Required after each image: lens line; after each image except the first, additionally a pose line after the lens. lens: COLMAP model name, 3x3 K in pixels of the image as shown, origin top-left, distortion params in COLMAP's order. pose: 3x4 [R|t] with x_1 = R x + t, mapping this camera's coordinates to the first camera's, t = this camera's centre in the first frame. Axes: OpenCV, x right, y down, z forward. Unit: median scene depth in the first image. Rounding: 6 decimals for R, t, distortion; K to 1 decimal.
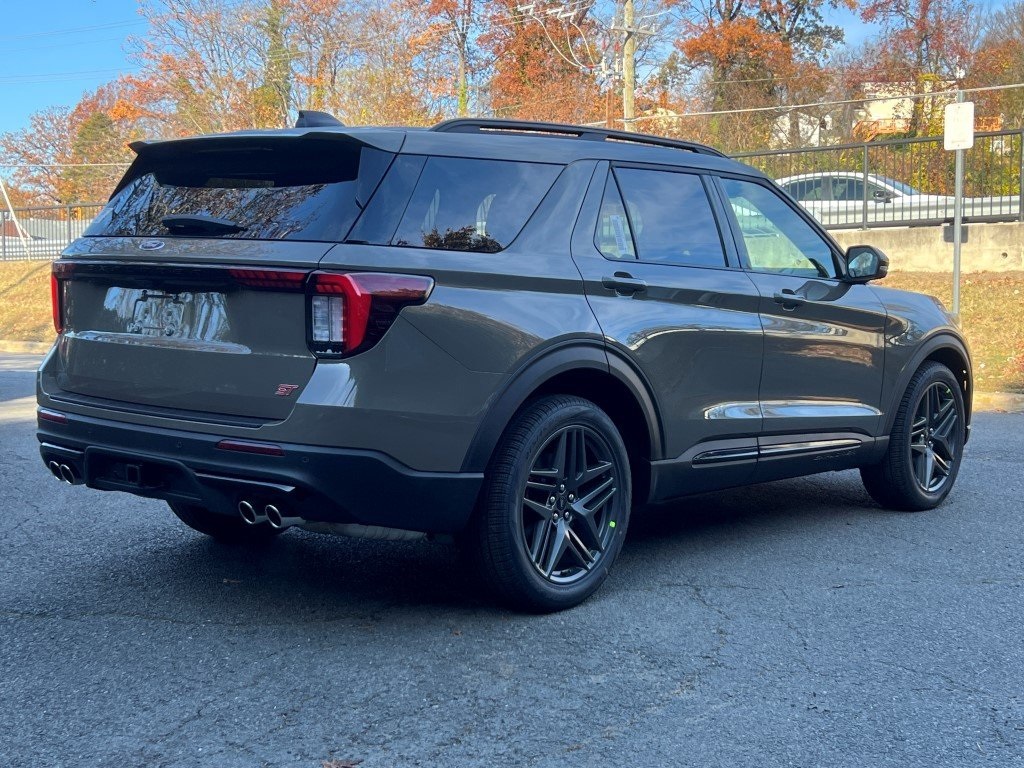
lens RADIAL K [[1425.3, 0, 512.0], [0, 1425.3, 384.0], [0, 0, 1]] dist [0.156097, -0.099669]
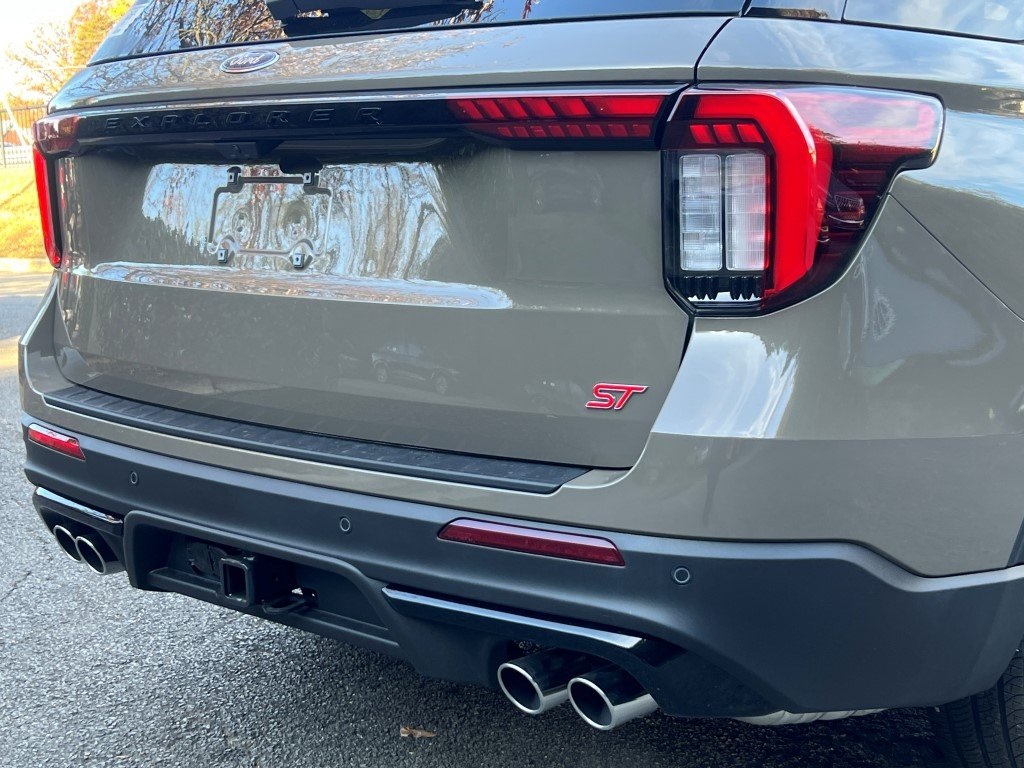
lens RADIAL K [[1425.3, 0, 512.0], [0, 1425.3, 384.0], [0, 0, 1]] dist [0.156097, -0.099669]
pose [[0.999154, -0.038674, -0.013955, -0.166292], [0.039590, 0.996563, 0.072766, -0.027150], [0.011093, -0.073257, 0.997251, 0.552484]]
